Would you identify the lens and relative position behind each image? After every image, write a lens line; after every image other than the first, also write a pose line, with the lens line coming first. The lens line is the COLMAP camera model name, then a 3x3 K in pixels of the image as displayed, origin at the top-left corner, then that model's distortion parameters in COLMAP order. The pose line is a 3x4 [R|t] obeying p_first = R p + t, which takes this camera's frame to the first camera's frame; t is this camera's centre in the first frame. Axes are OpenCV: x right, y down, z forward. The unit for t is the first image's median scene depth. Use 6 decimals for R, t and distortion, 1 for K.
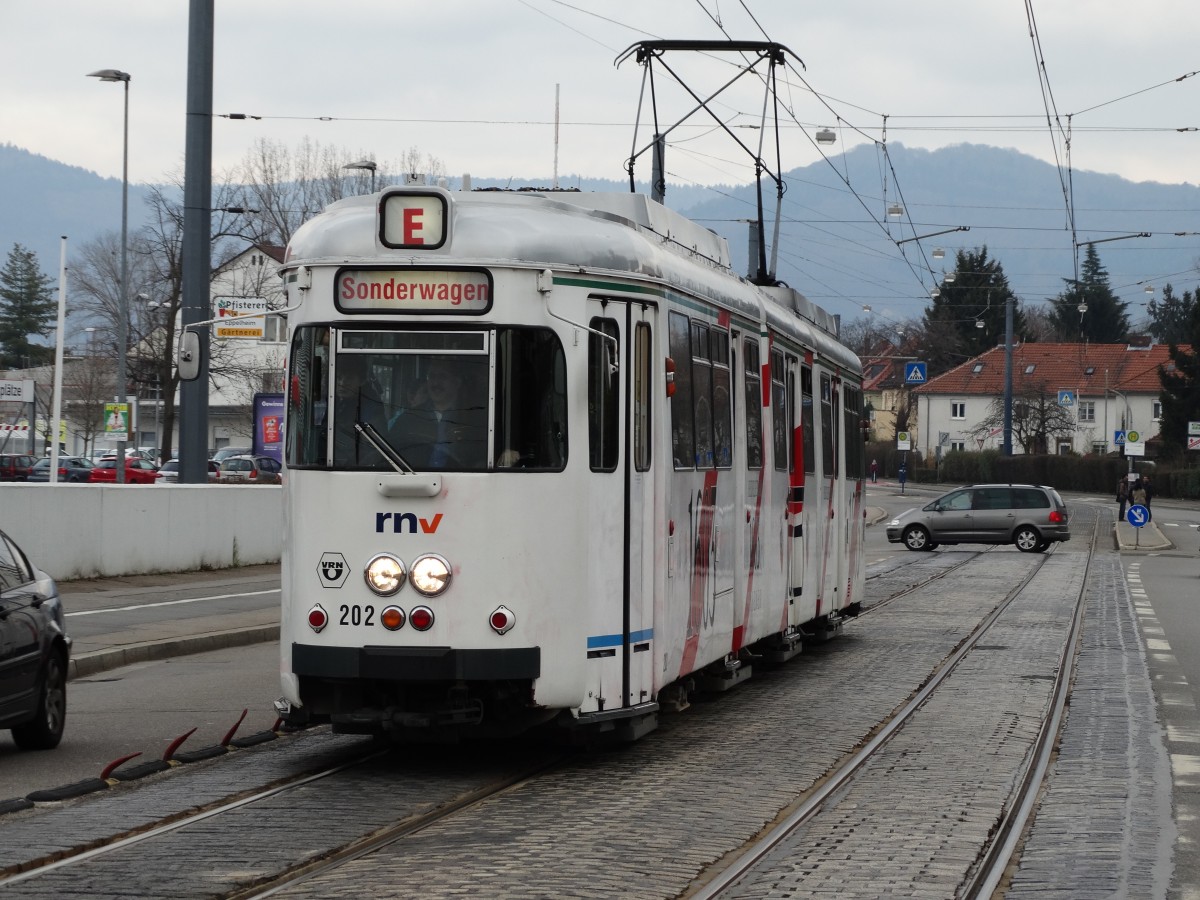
lens RADIAL K [[3455.8, 0, 600.0], [0, 3455.8, 450.0], [0, 0, 1]] dist [-0.015382, 0.101776]
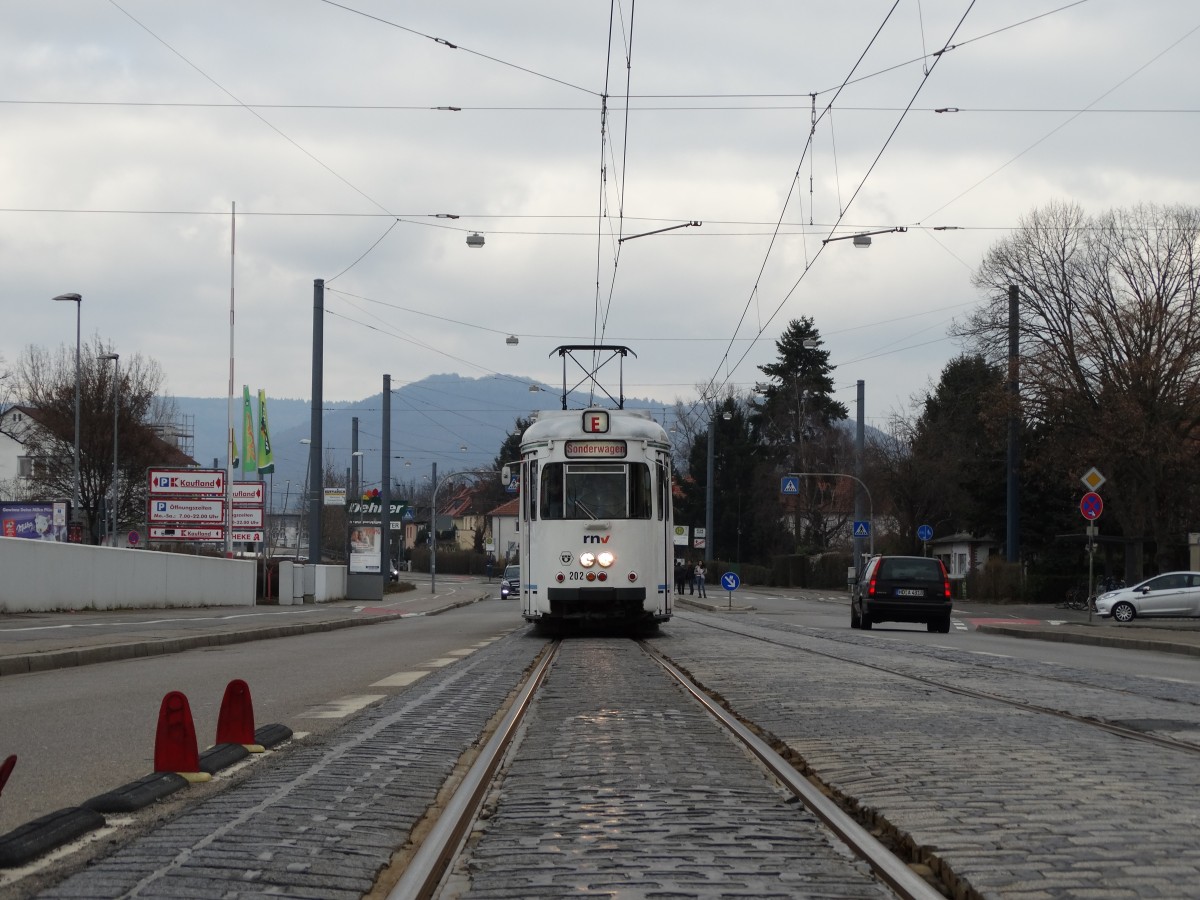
lens RADIAL K [[3455.8, 0, 600.0], [0, 3455.8, 450.0], [0, 0, 1]] dist [-0.015382, 0.101776]
pose [[0.995015, -0.013029, 0.098868, -0.305380], [0.016625, 0.999226, -0.035638, 0.046205], [-0.098327, 0.037104, 0.994462, -1.558685]]
